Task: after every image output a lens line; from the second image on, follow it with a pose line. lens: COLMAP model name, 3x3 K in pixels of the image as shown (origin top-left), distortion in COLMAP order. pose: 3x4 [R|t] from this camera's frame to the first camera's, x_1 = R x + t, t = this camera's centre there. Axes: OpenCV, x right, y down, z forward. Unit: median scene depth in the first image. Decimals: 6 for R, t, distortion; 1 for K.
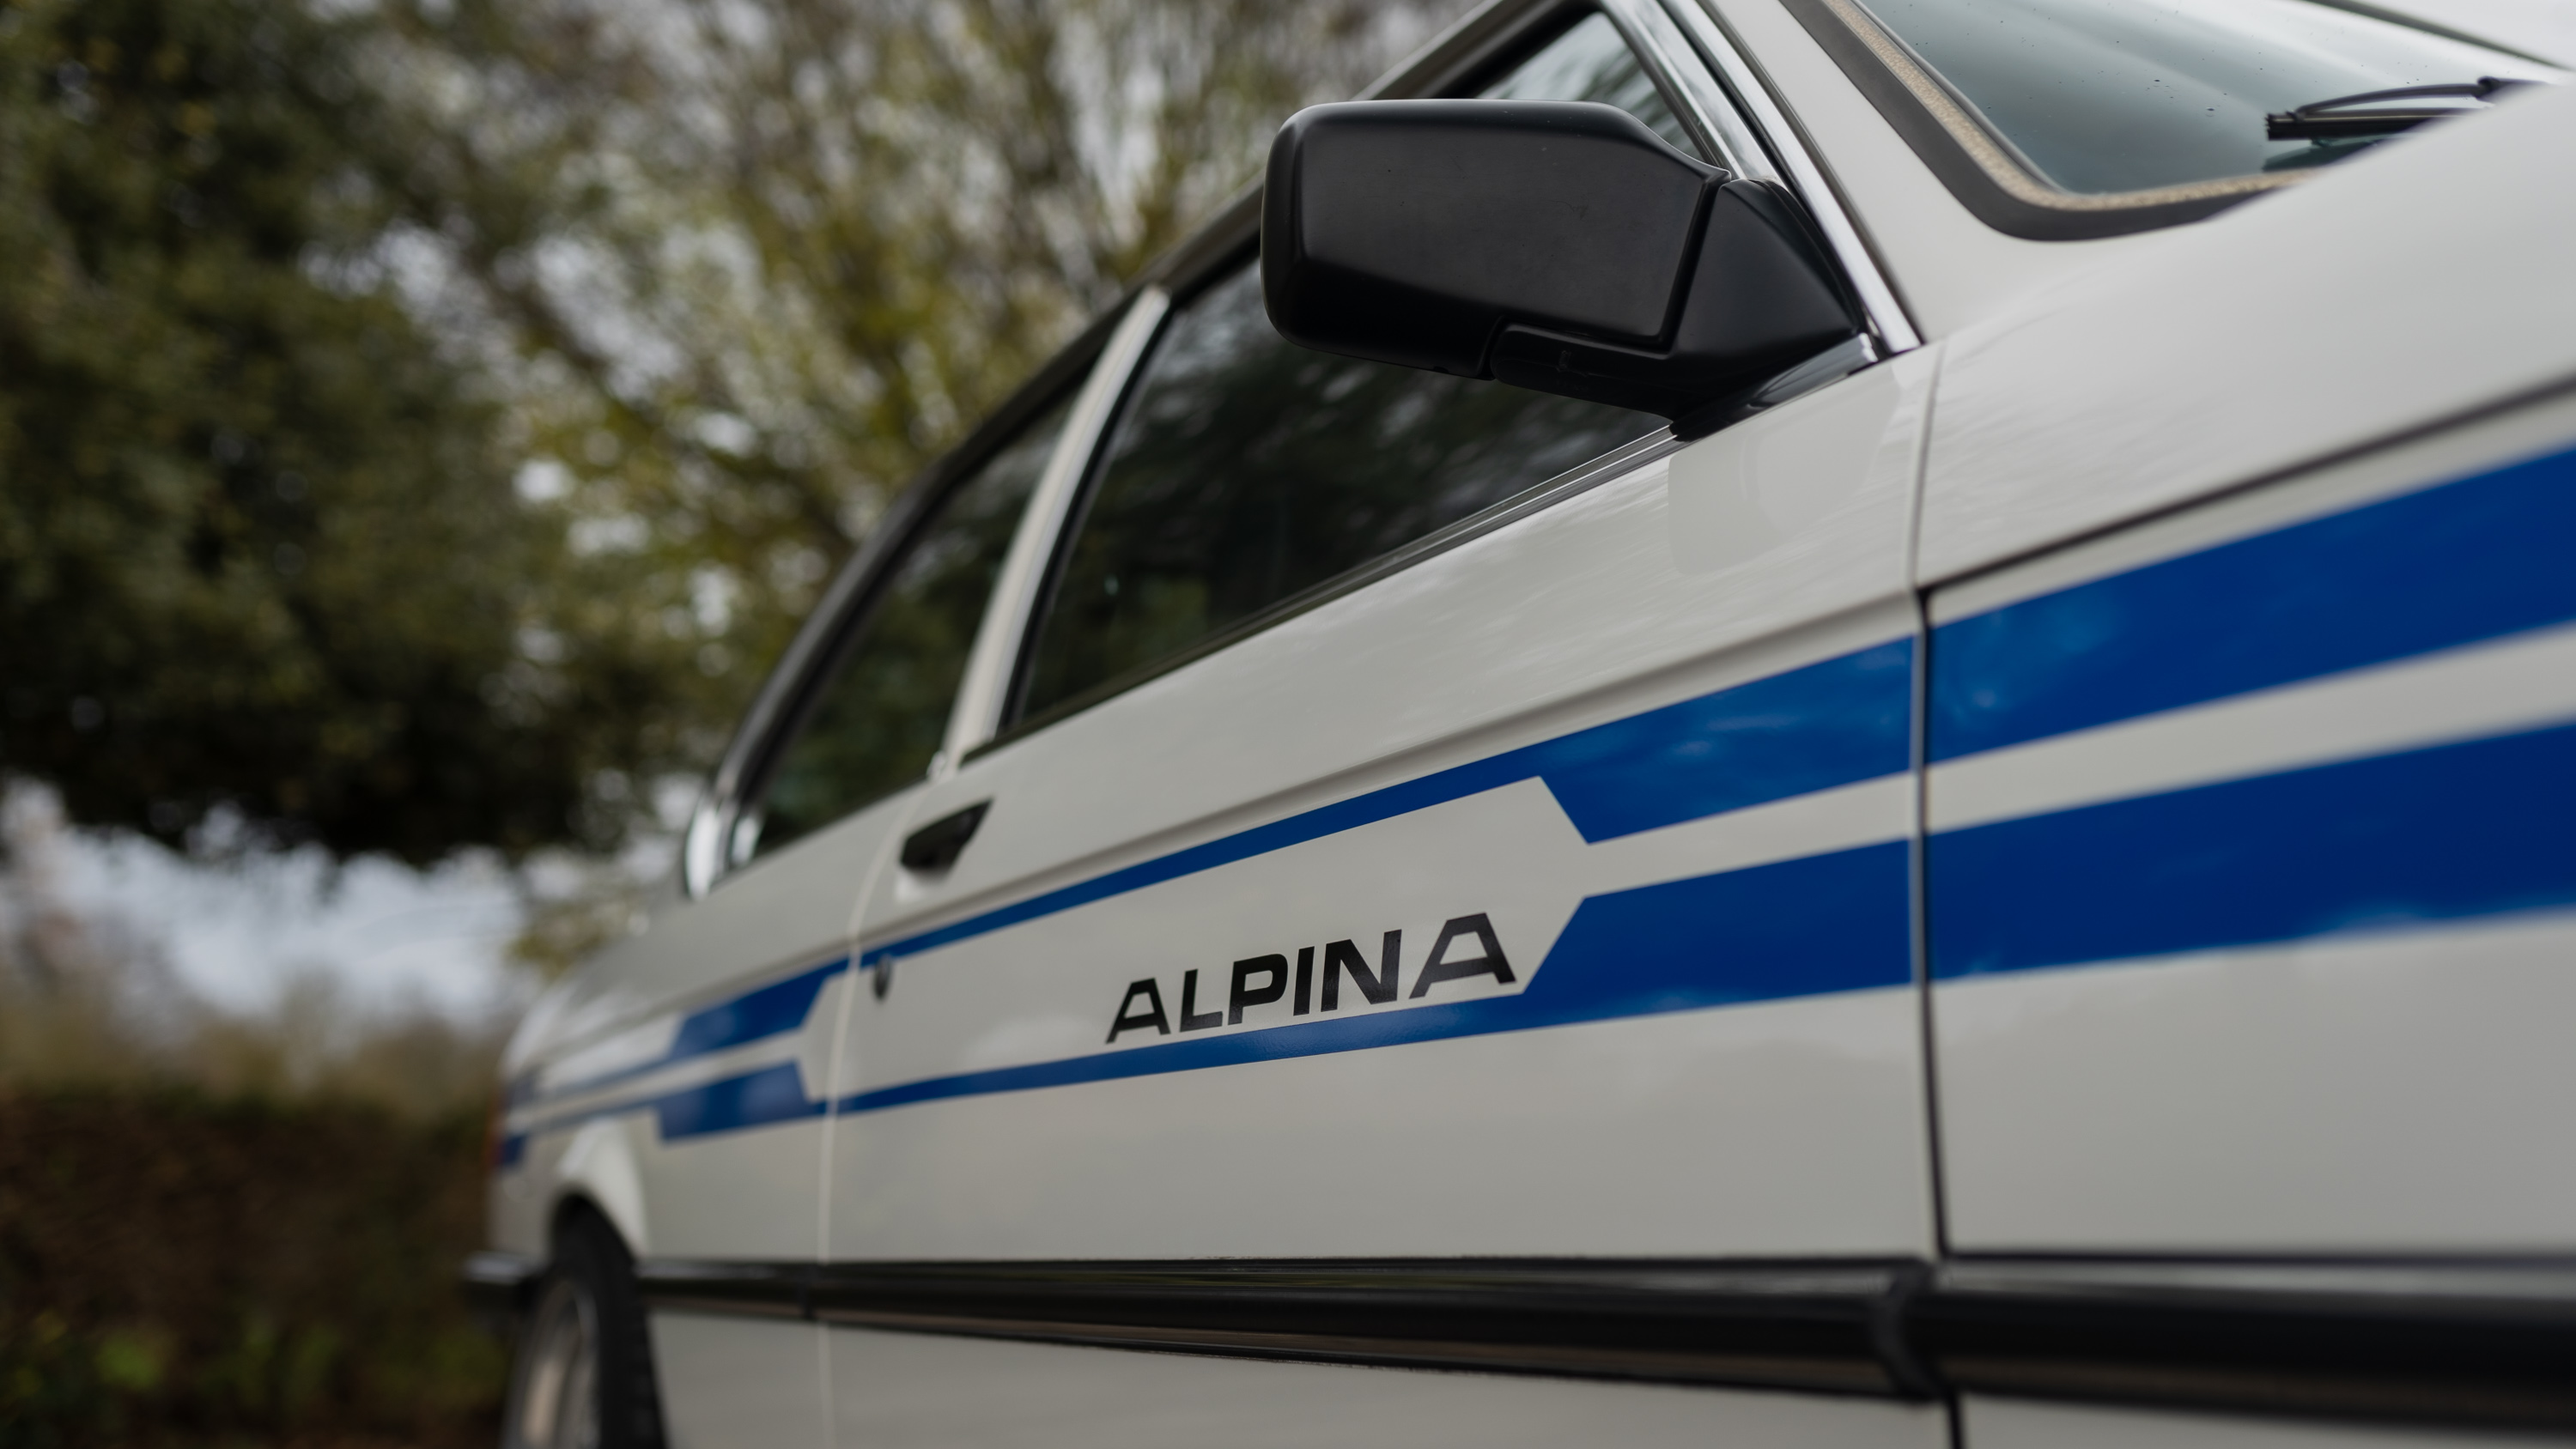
lens RADIAL K [[2502.2, 0, 1288.0], [0, 2502.2, 724.5], [0, 0, 1]] dist [0.001738, 0.003884]
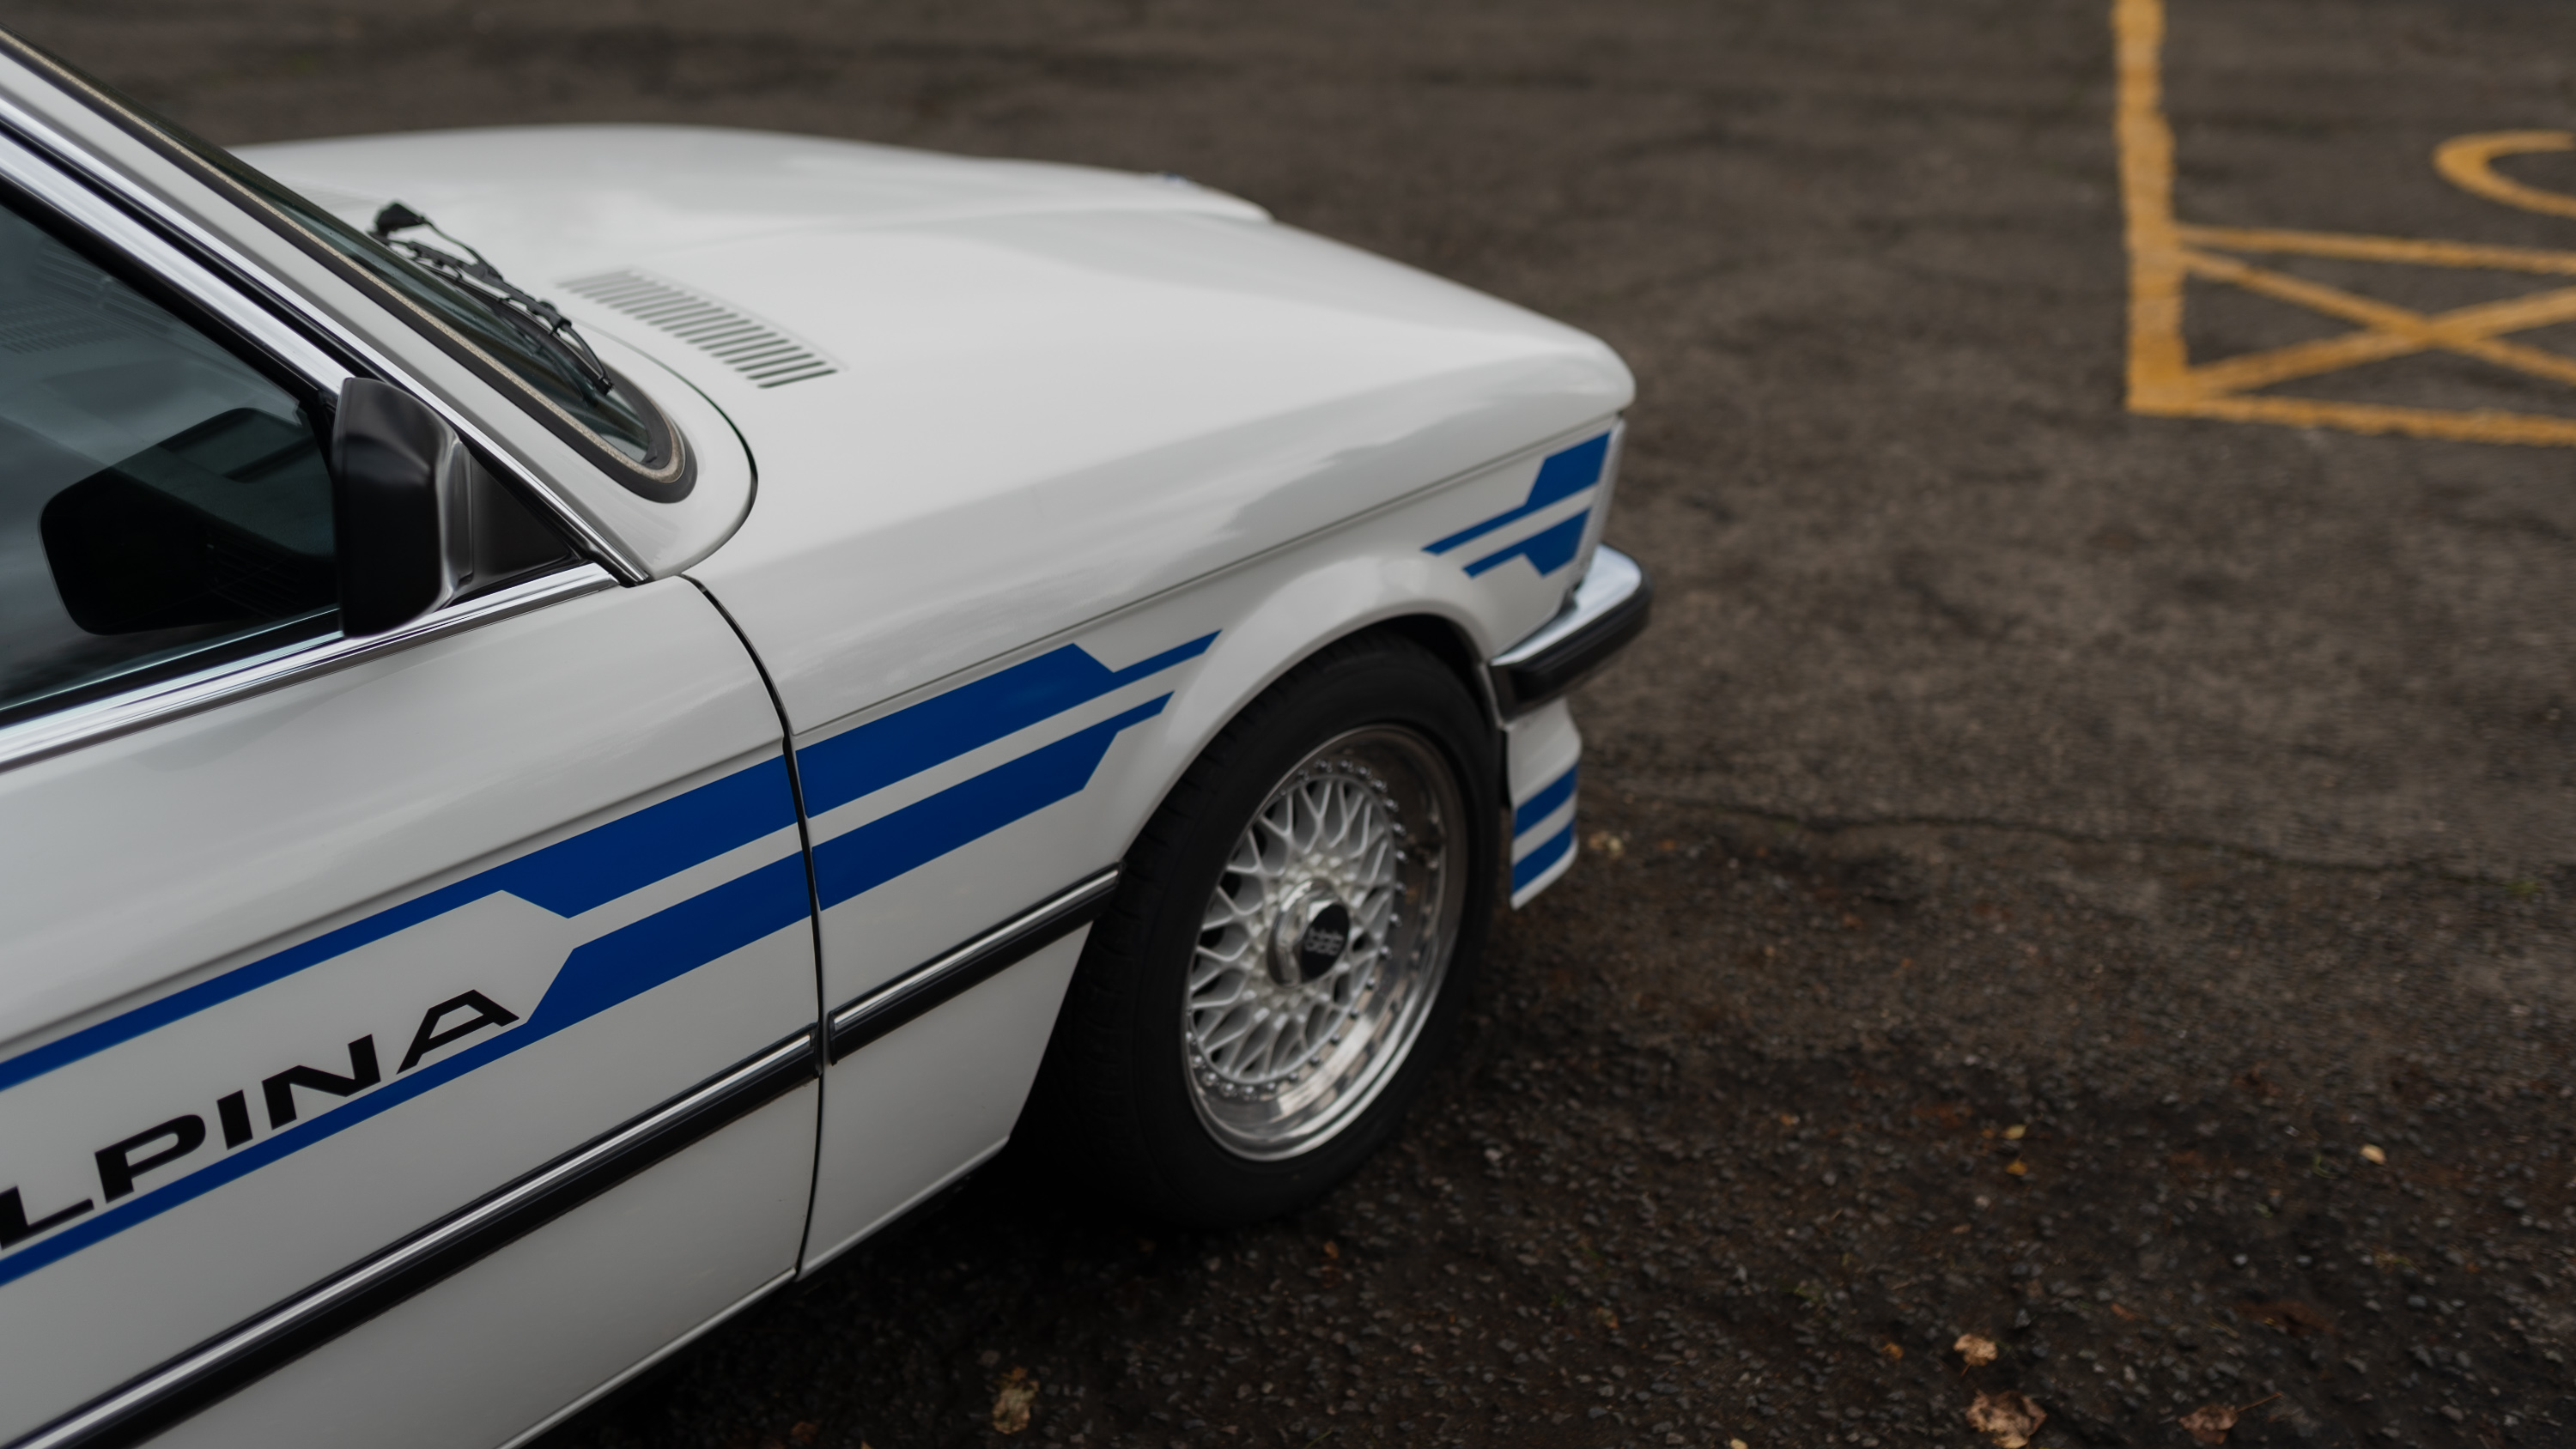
lens RADIAL K [[2459.7, 0, 1288.0], [0, 2459.7, 724.5], [0, 0, 1]] dist [0.005504, -0.007668]
pose [[-0.382990, -0.374429, 0.844465, -0.744470], [-0.189581, 0.926569, 0.324852, -0.370179], [-0.904089, -0.035680, -0.425852, 0.694149]]
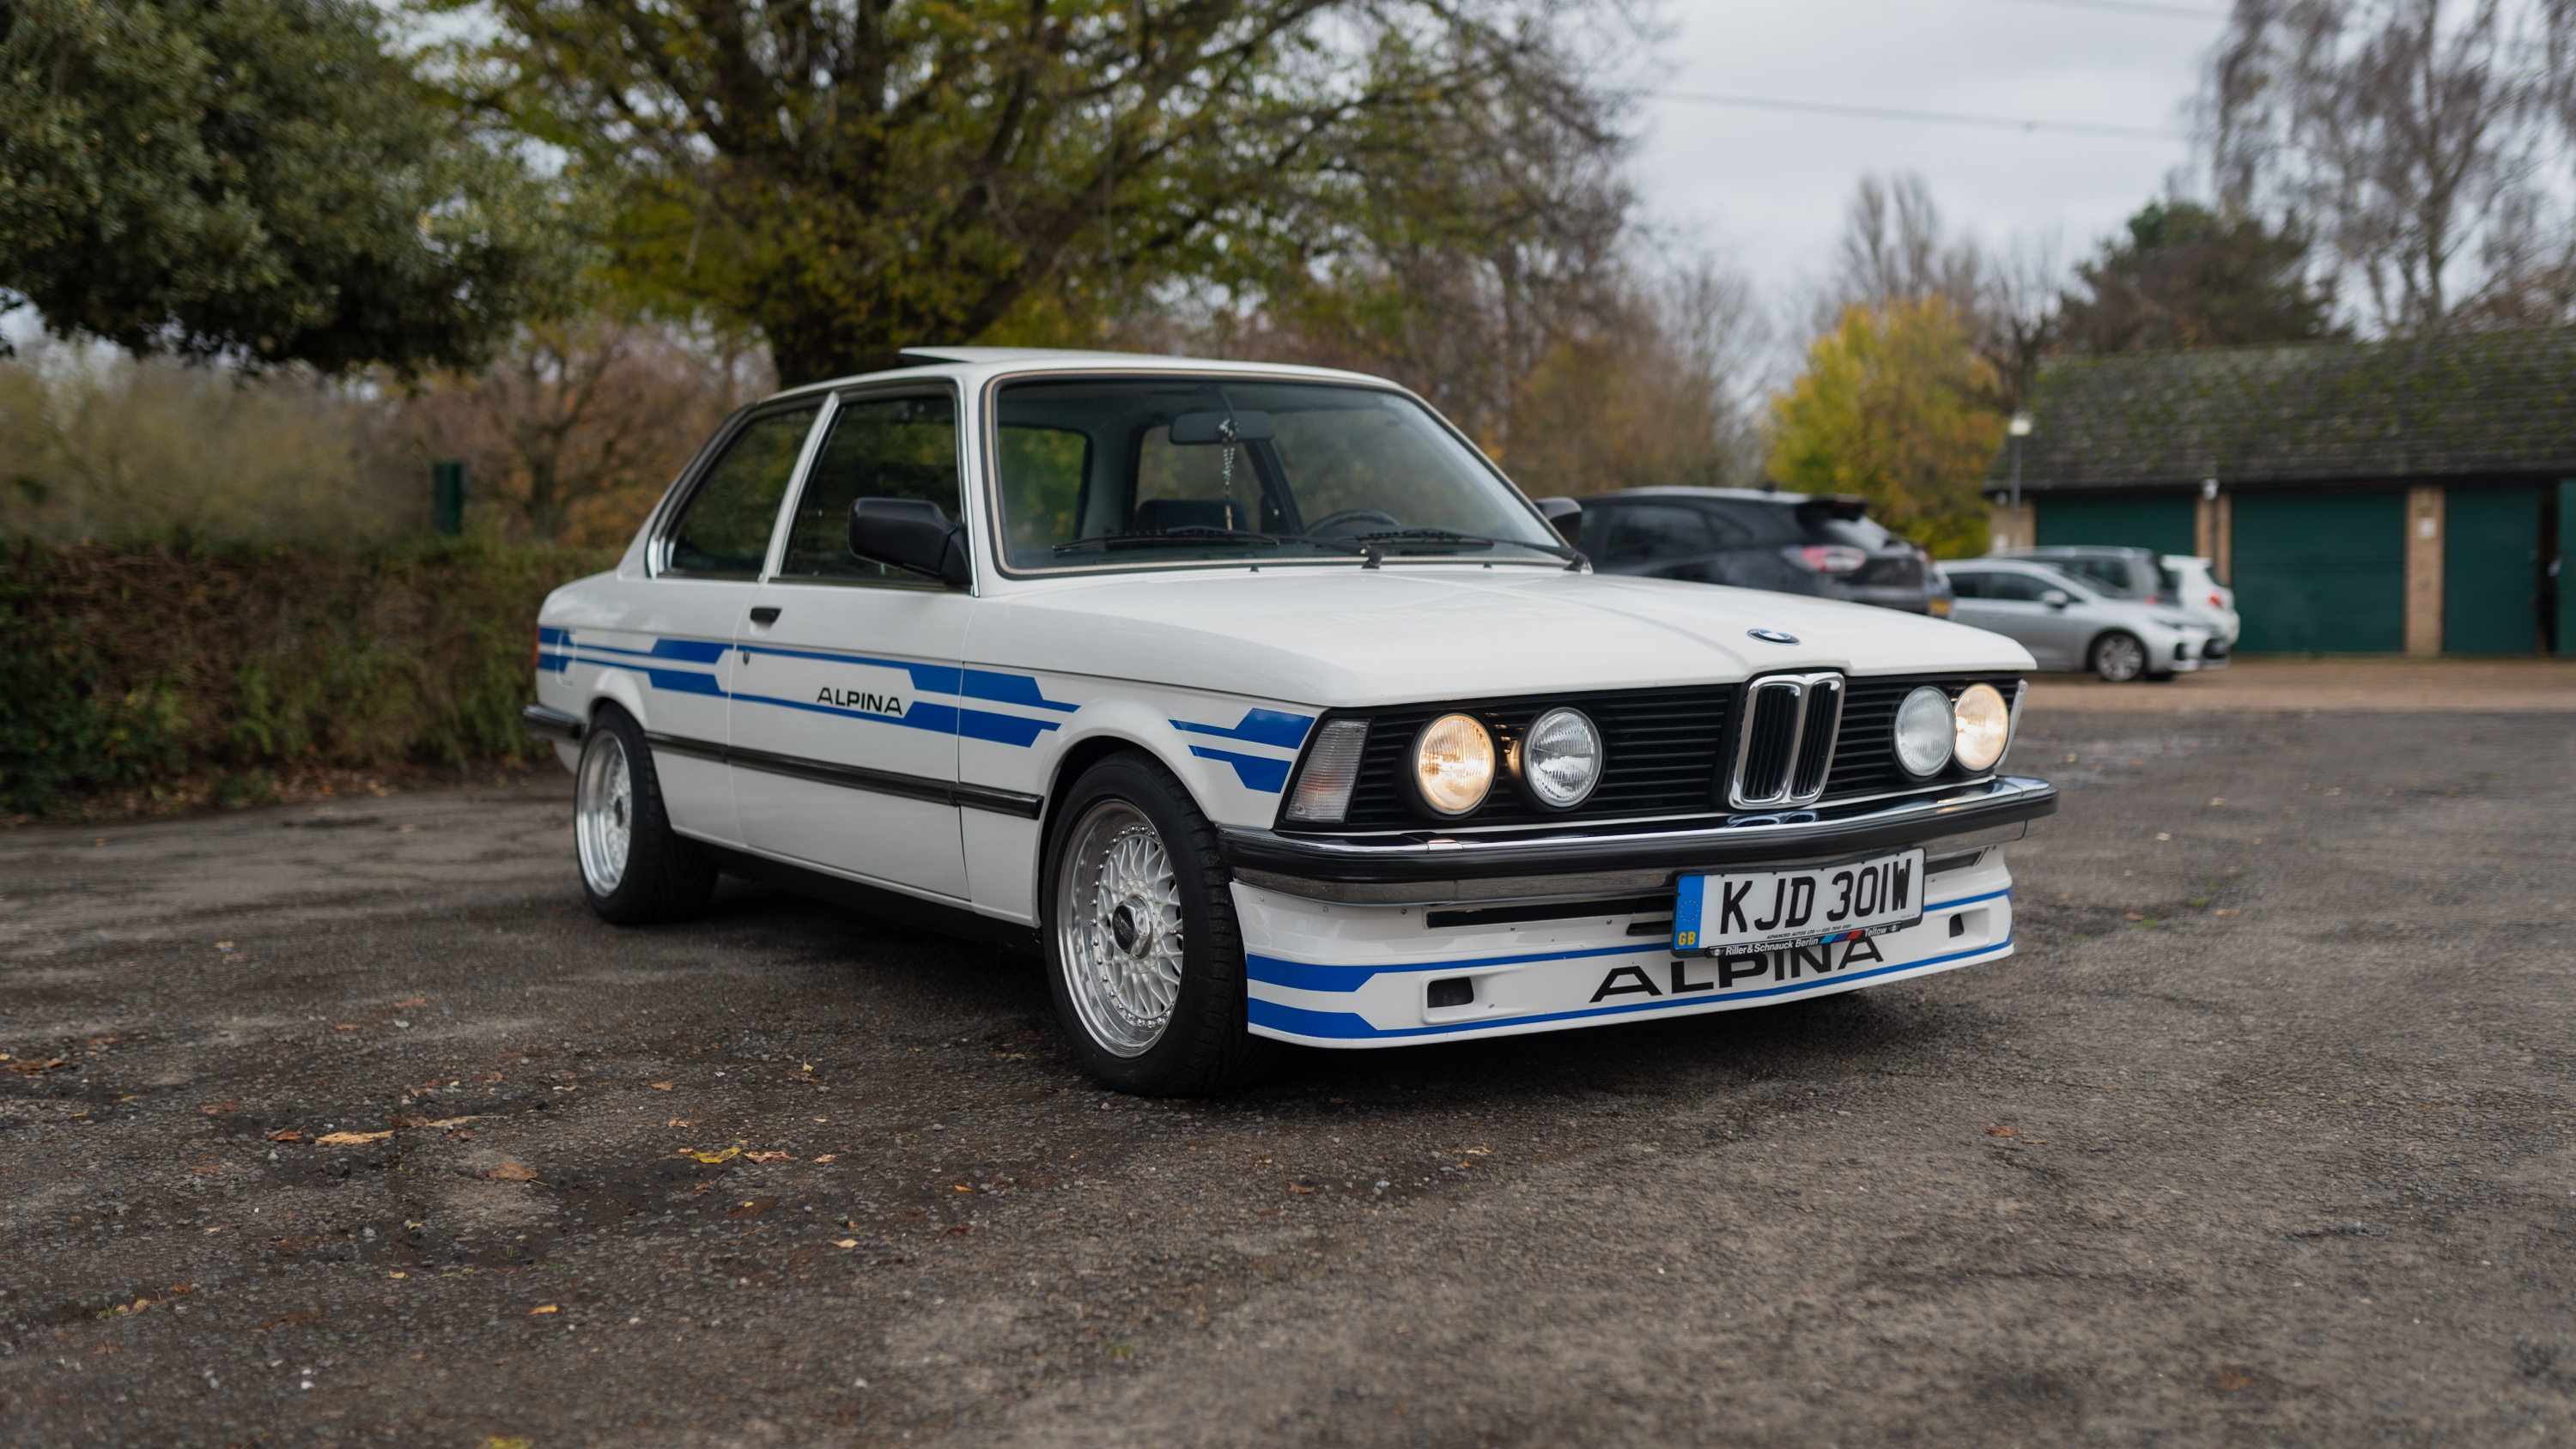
lens RADIAL K [[2461.4, 0, 1291.0], [0, 2461.4, 723.6], [0, 0, 1]] dist [0.001315, 0.003964]
pose [[0.994939, 0.007286, 0.100213, 0.198840], [-0.033476, 0.964424, 0.262232, -0.625746], [-0.094737, -0.264260, 0.959787, -1.959714]]
